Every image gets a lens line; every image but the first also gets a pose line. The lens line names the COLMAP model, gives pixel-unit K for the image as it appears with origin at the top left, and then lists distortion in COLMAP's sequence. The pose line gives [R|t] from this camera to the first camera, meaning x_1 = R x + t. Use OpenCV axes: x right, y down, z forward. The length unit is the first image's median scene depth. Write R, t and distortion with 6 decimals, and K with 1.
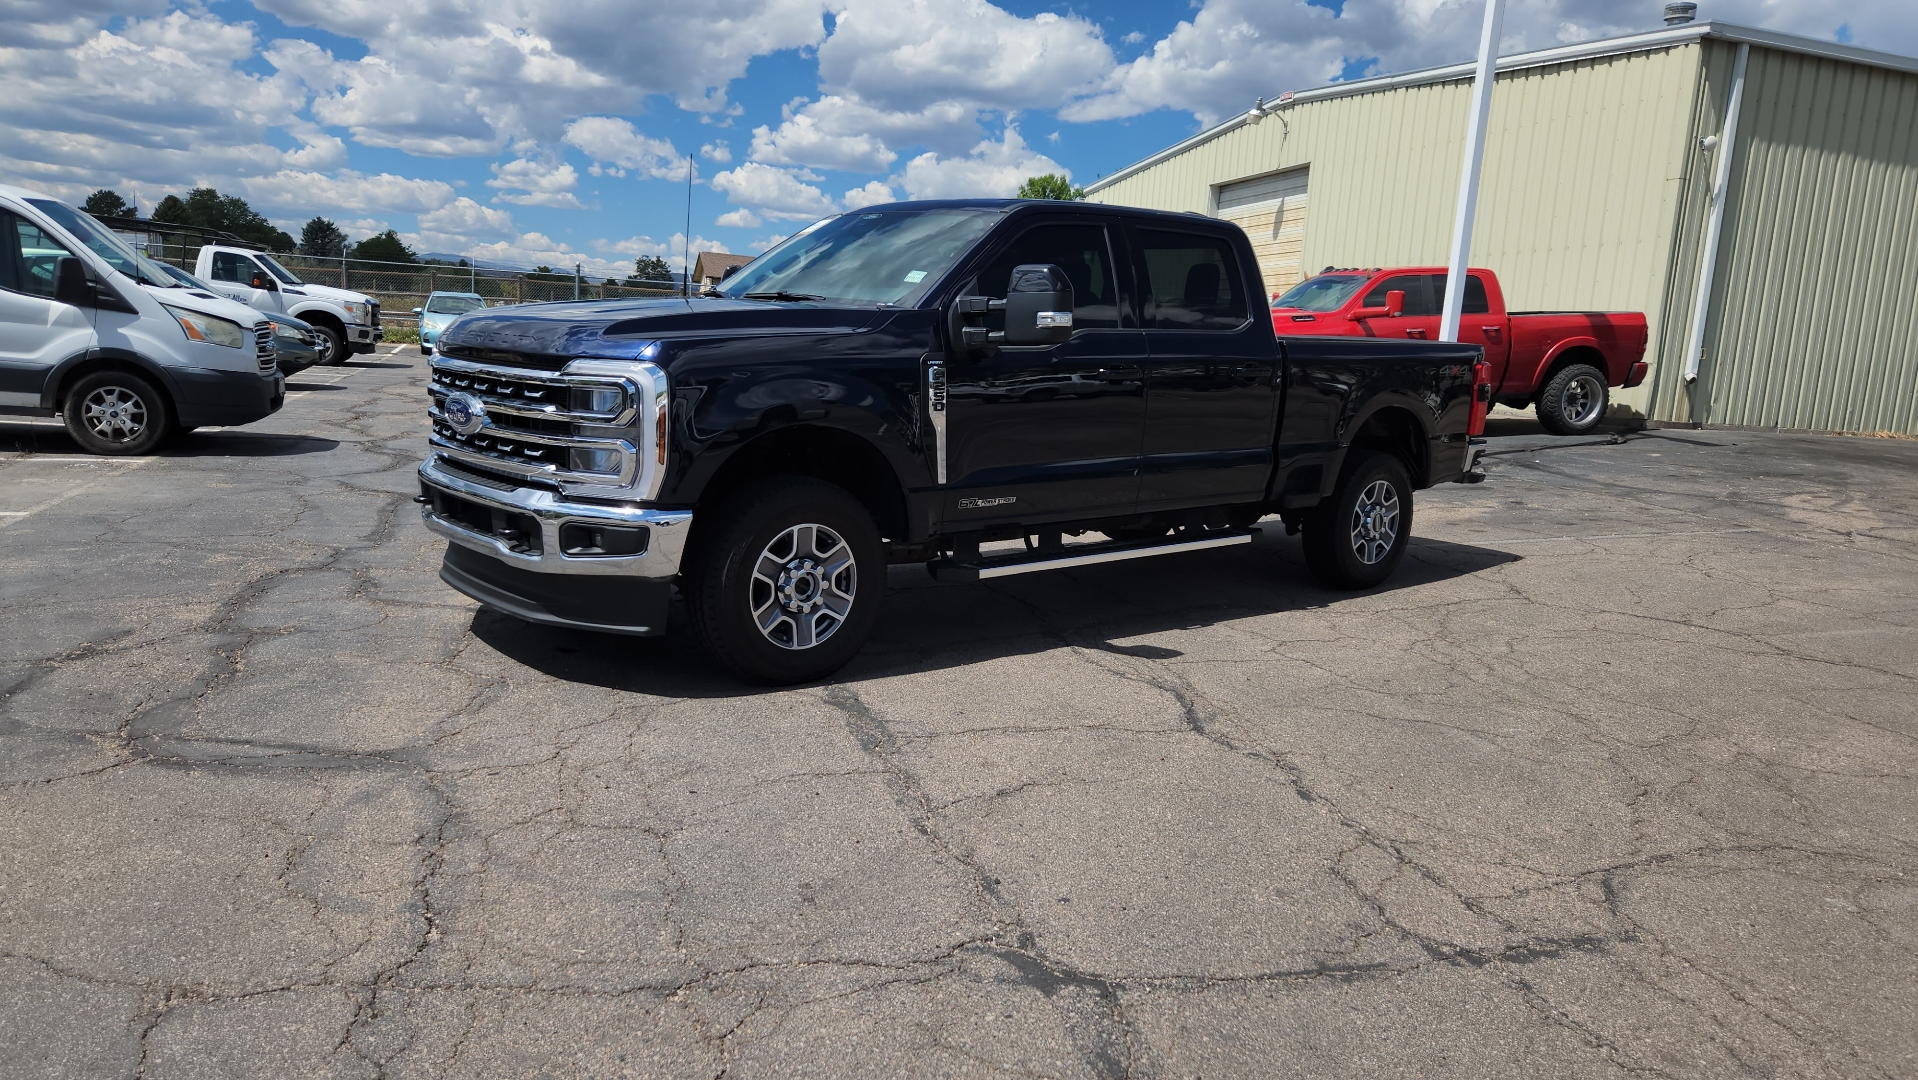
lens RADIAL K [[1284.6, 0, 939.2], [0, 1284.6, 535.4], [0, 0, 1]] dist [0.064717, -0.049073]
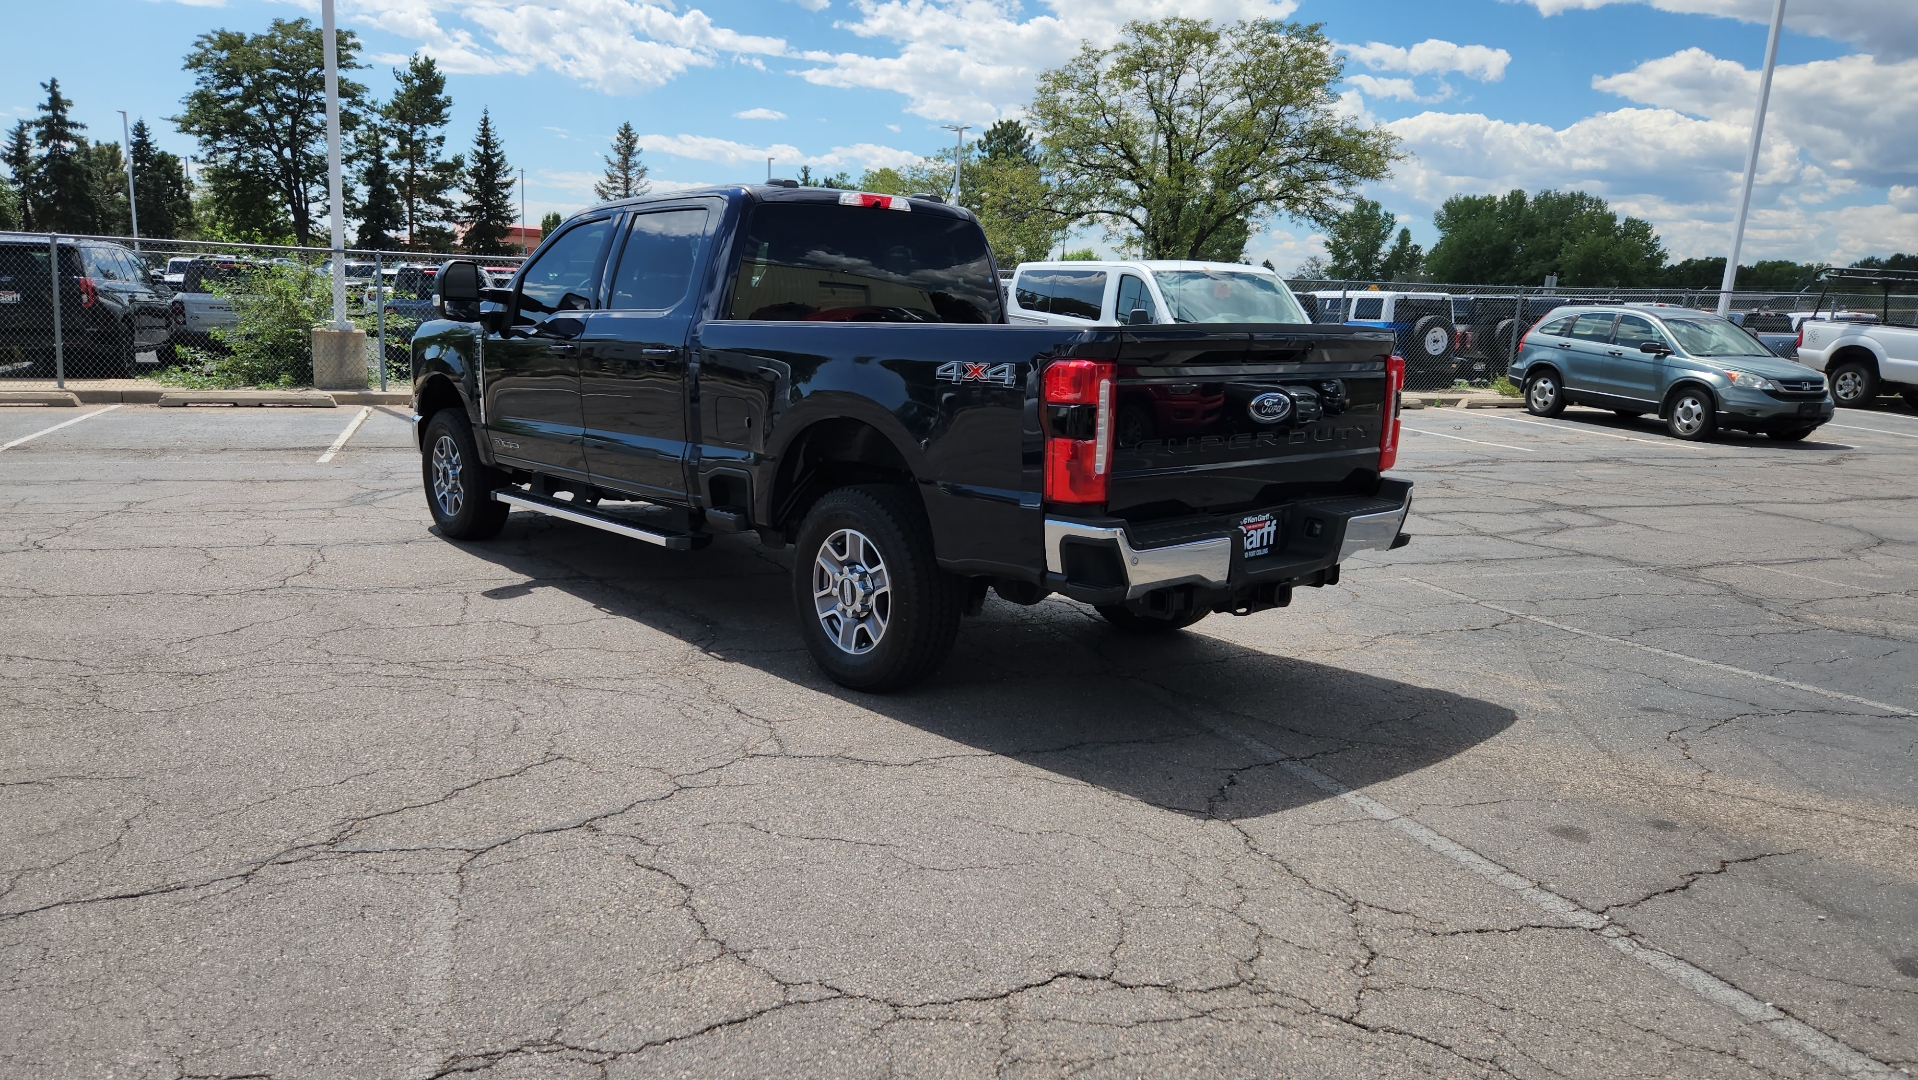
lens RADIAL K [[1285.0, 0, 932.6], [0, 1285.0, 555.2], [0, 0, 1]] dist [0.070388, -0.056326]
pose [[0.012516, 0.136661, -0.990539, 0.682079], [-0.186995, 0.973460, 0.131942, -0.085277], [0.982281, 0.183575, 0.037739, 0.697223]]
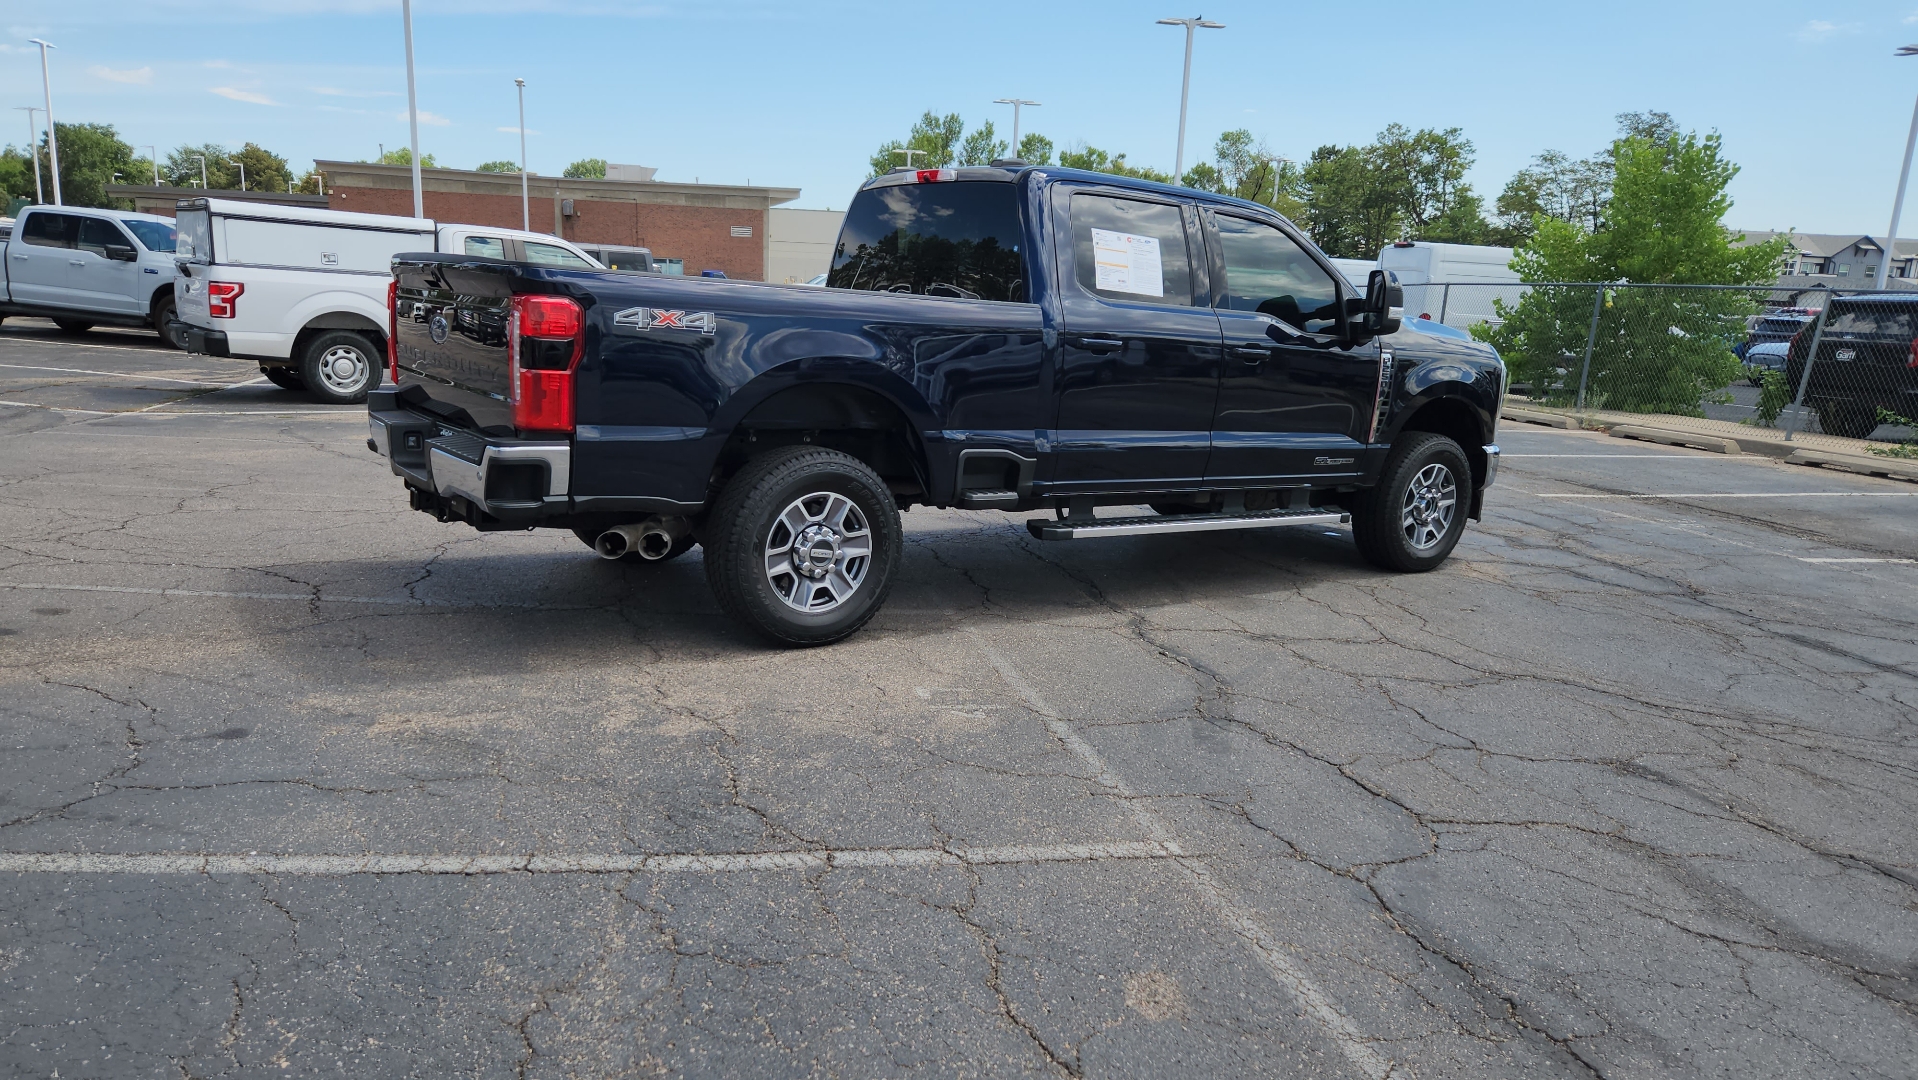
lens RADIAL K [[1285.0, 0, 933.1], [0, 1285.0, 565.5], [0, 0, 1]] dist [0.070388, -0.056326]
pose [[-0.990075, -0.123965, 0.066209, 0.047327], [-0.091706, 0.926860, 0.364033, -0.204129], [-0.106494, 0.354349, -0.929030, 1.252072]]
